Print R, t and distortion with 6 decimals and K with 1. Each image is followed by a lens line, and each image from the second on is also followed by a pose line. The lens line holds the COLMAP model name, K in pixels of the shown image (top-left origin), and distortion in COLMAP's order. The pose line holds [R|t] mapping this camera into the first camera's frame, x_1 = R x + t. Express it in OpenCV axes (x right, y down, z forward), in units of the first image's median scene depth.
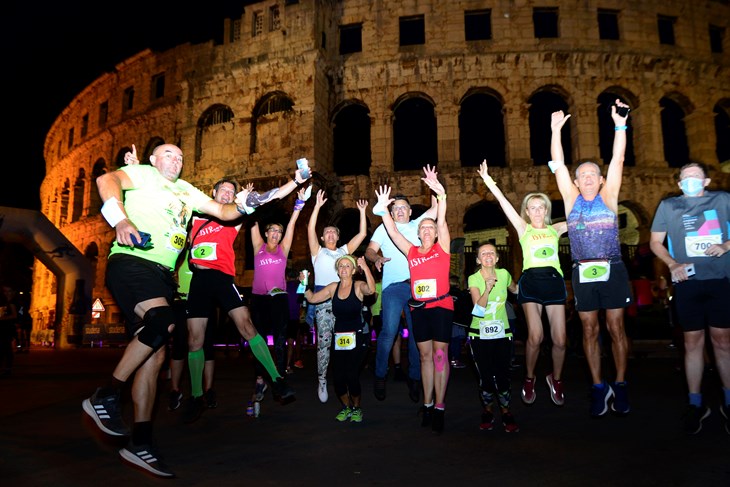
lens RADIAL K [[573.8, 0, 365.9], [0, 573.8, 234.0], [0, 0, 1]] dist [-0.003440, 0.005754]
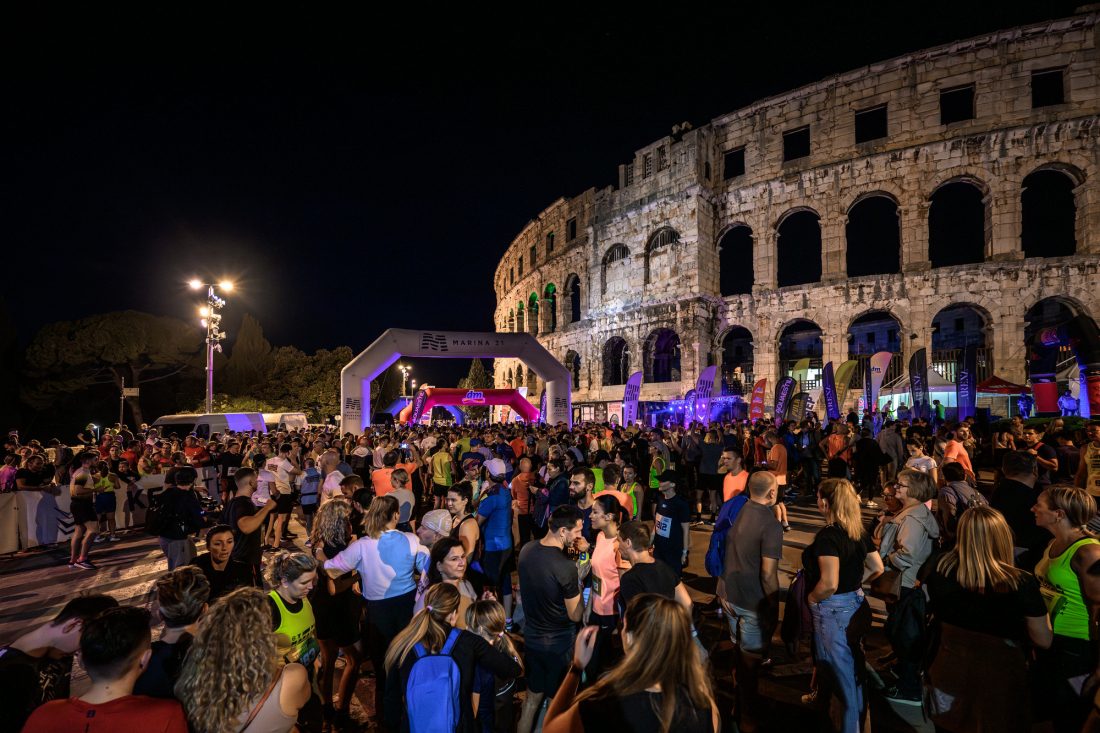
lens RADIAL K [[864.6, 0, 551.4], [0, 864.6, 352.1], [0, 0, 1]] dist [-0.003440, 0.005754]
pose [[0.894122, -0.009016, -0.447732, 0.393086], [0.073073, 0.989335, 0.126005, -0.222726], [0.441821, -0.145381, 0.885245, -0.637063]]
